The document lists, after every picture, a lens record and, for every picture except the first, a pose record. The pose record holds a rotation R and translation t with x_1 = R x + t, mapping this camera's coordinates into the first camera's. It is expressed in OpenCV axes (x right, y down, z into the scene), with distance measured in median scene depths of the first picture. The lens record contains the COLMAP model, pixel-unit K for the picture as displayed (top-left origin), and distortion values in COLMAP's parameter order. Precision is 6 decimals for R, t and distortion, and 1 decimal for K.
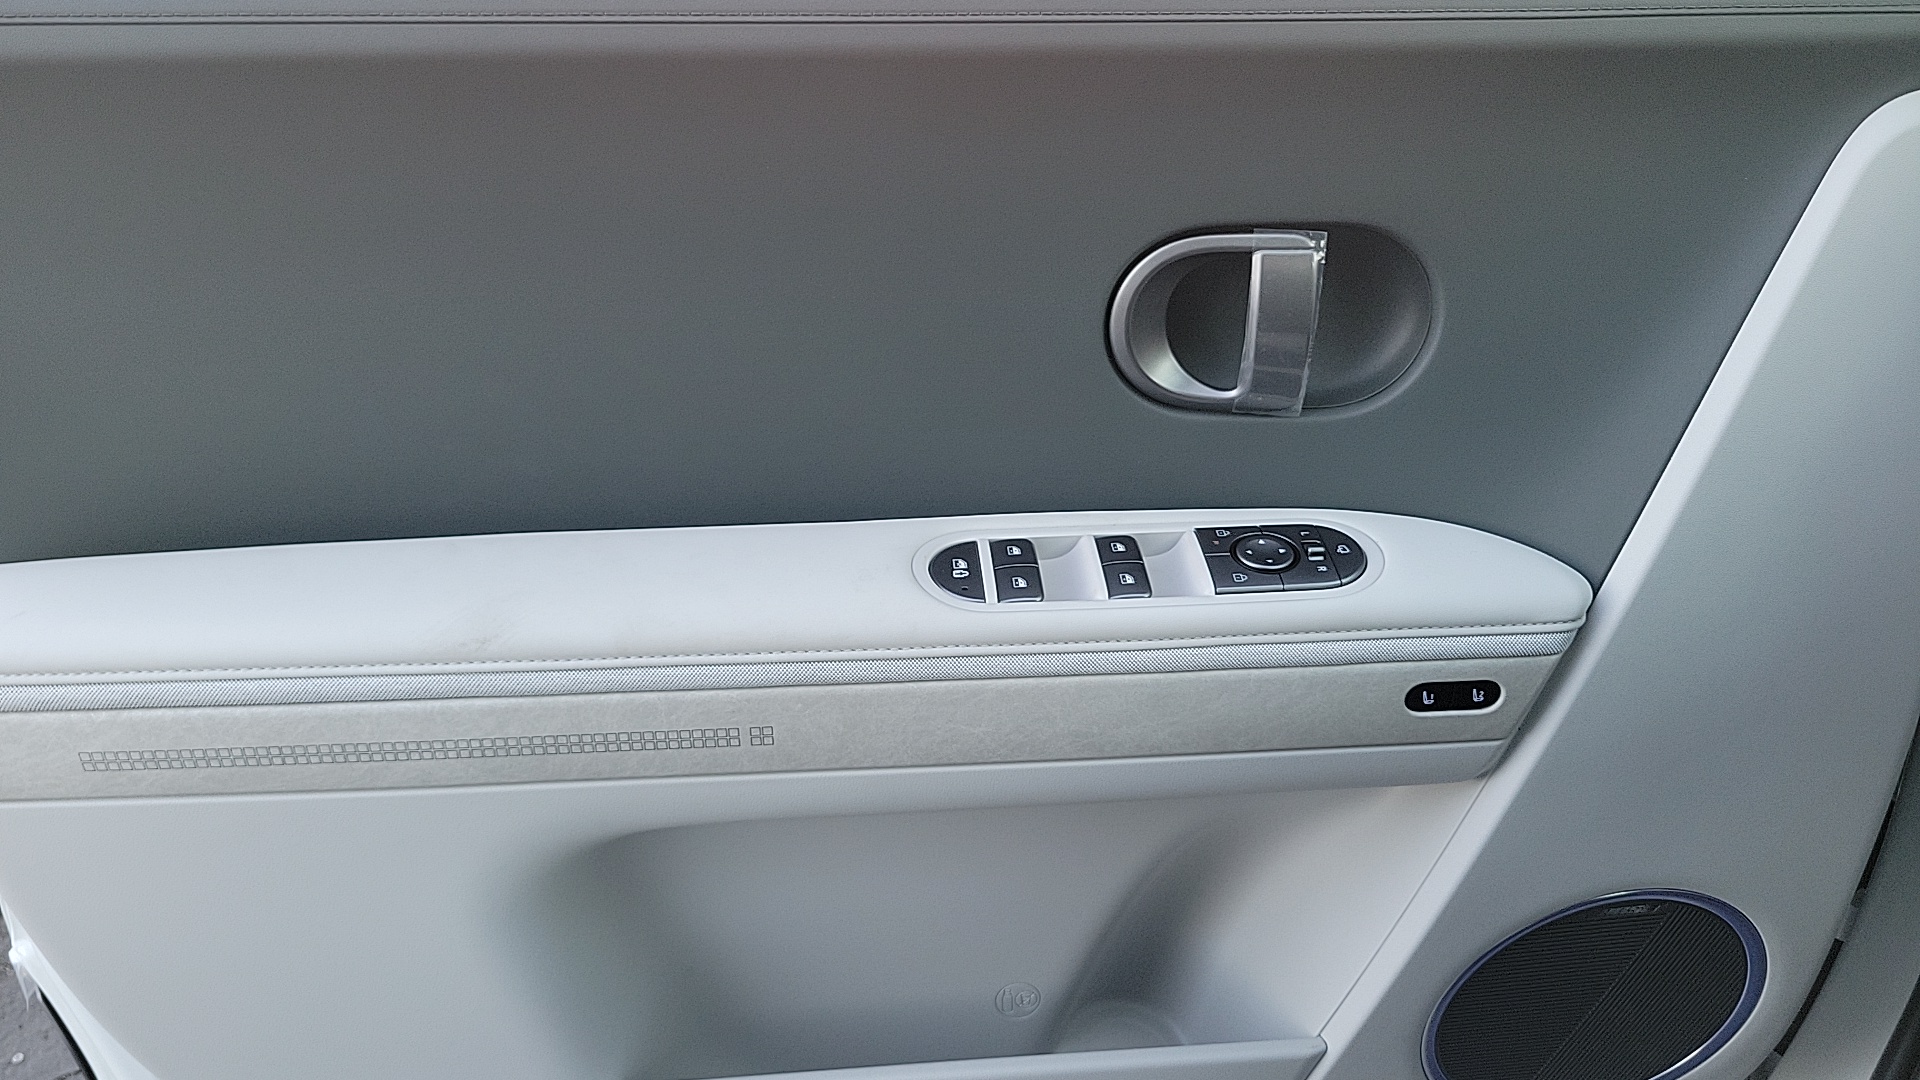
lens RADIAL K [[1470.8, 0, 949.8], [0, 1470.8, 542.0], [0, 0, 1]] dist [0.009270, -0.007400]
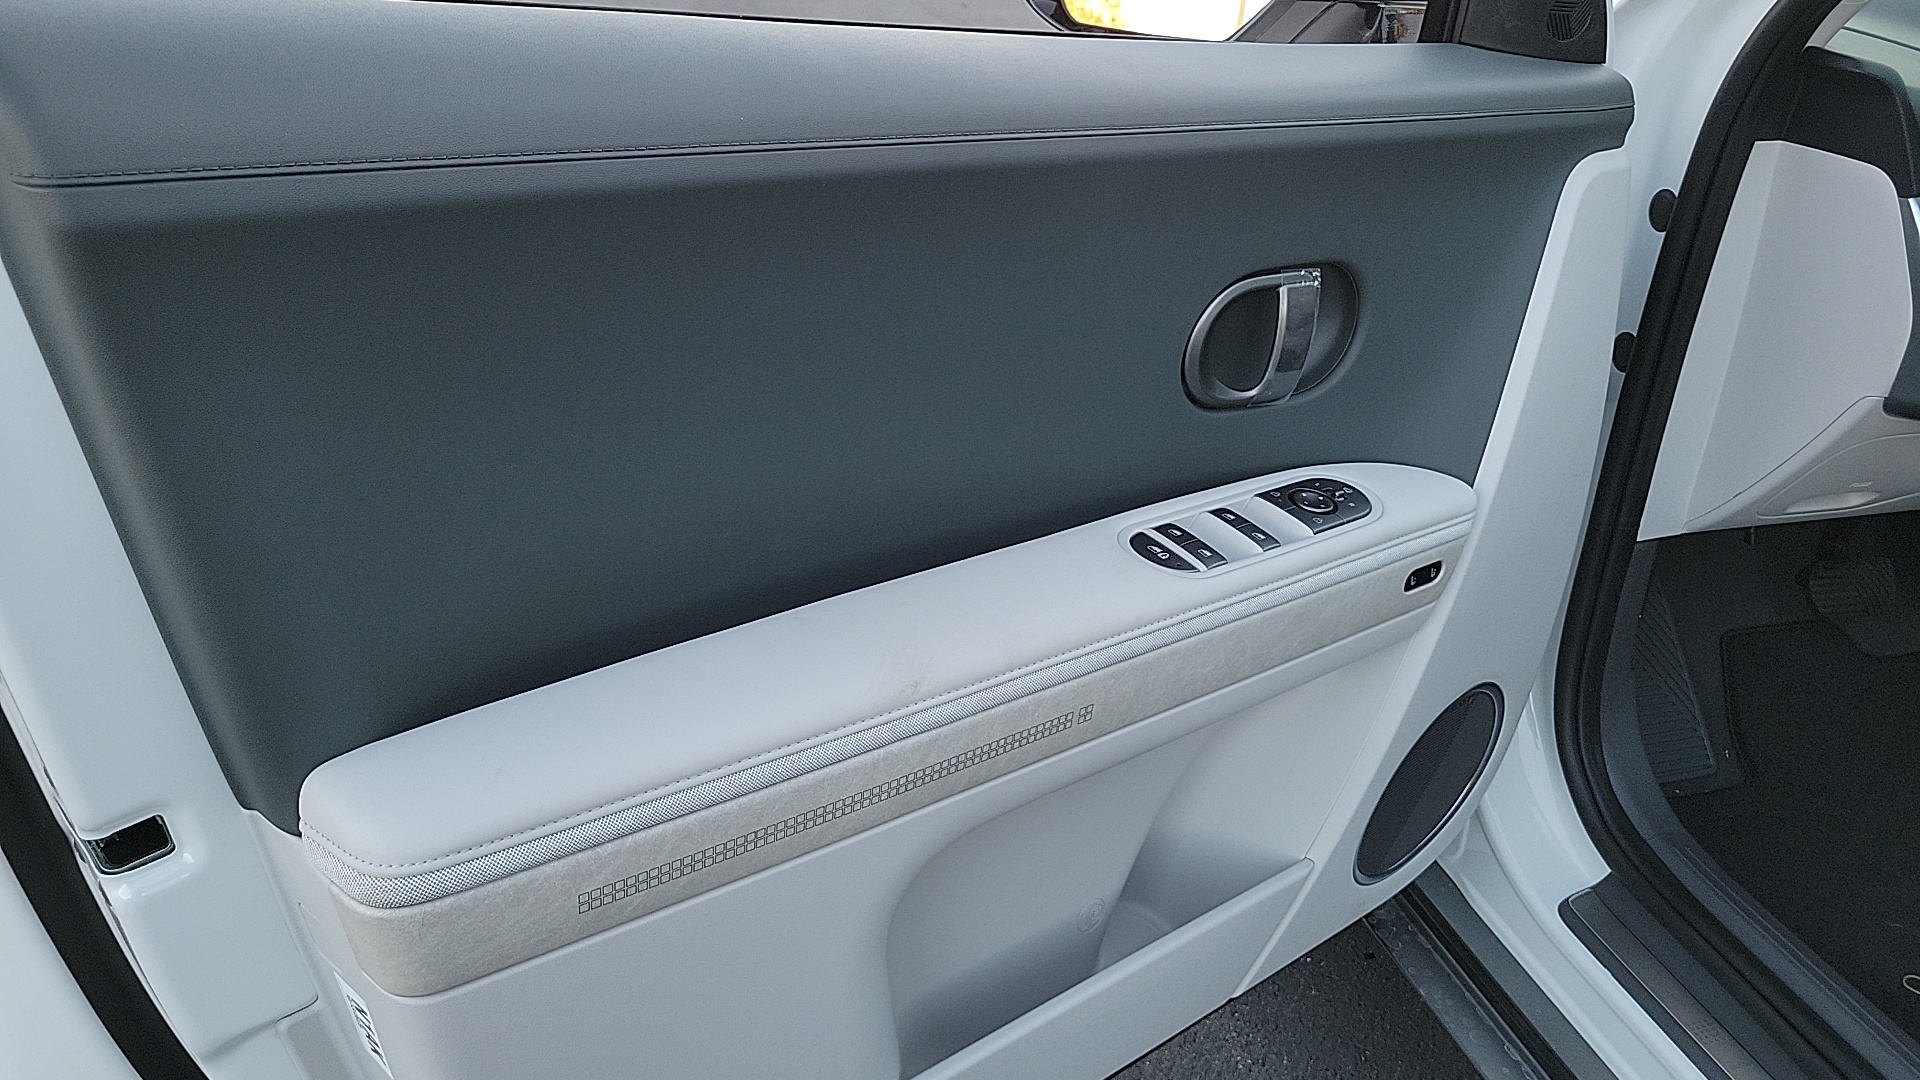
lens RADIAL K [[1456.0, 0, 953.3], [0, 1456.0, 540.3], [0, 0, 1]] dist [0.020642, -0.000932]
pose [[0.825839, -0.182145, 0.533679, -0.841120], [0.197131, 0.979936, 0.029403, -0.066519], [-0.528327, 0.080922, 0.845176, 0.026609]]
